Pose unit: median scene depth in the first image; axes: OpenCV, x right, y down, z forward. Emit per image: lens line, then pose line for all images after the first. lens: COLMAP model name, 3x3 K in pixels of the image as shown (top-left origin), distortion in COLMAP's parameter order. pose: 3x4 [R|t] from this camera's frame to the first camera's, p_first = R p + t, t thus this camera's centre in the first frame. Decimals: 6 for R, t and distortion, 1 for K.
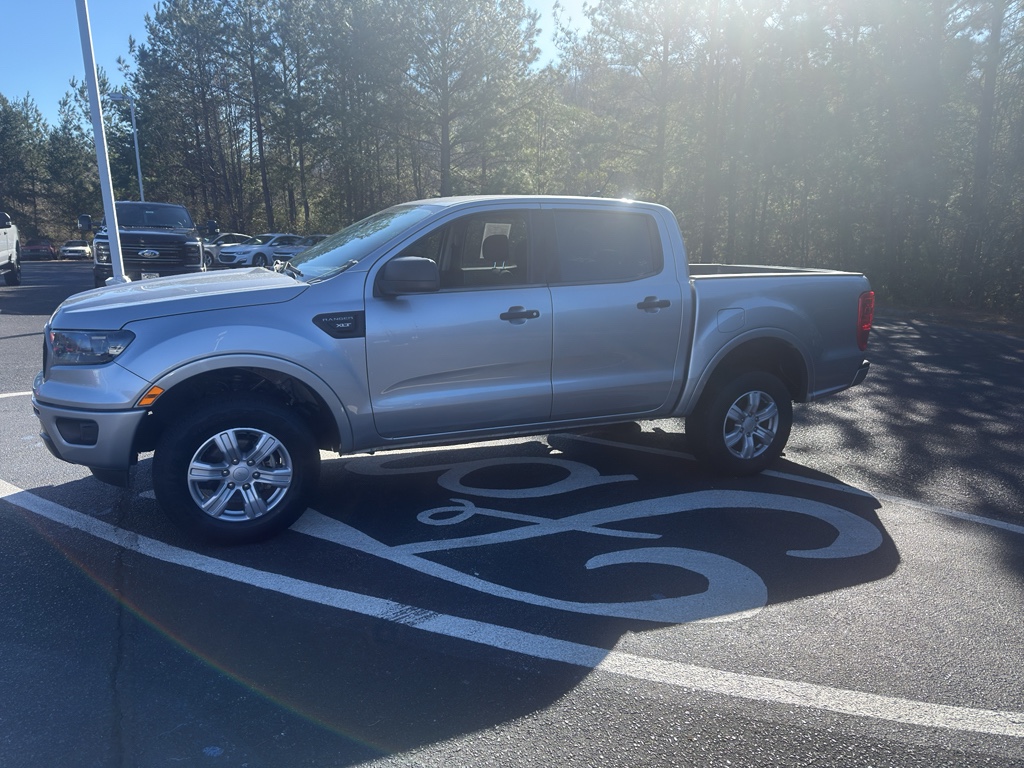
lens RADIAL K [[730.6, 0, 507.3], [0, 730.6, 406.4], [0, 0, 1]] dist [0.066783, -0.076732]
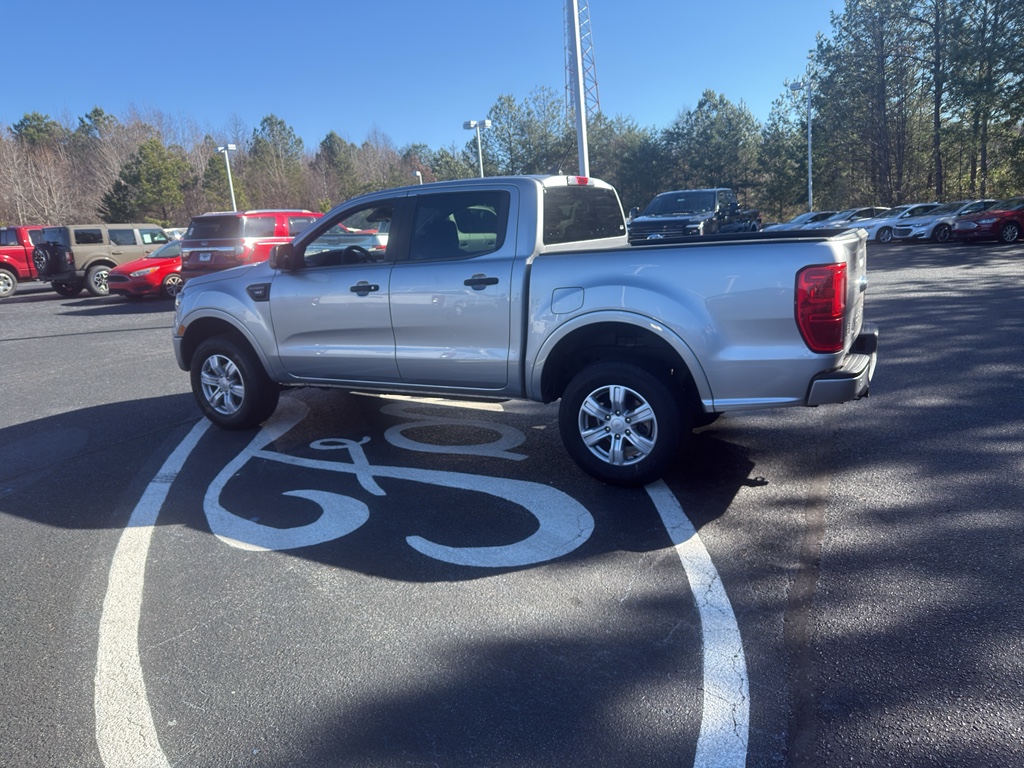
lens RADIAL K [[739.3, 0, 516.9], [0, 739.3, 378.0], [0, 0, 1]] dist [0.004846, -0.000509]
pose [[0.591496, 0.114407, -0.798150, 1.279980], [-0.119511, 0.991388, 0.053537, -0.083097], [0.797402, 0.063721, 0.600075, 0.536285]]
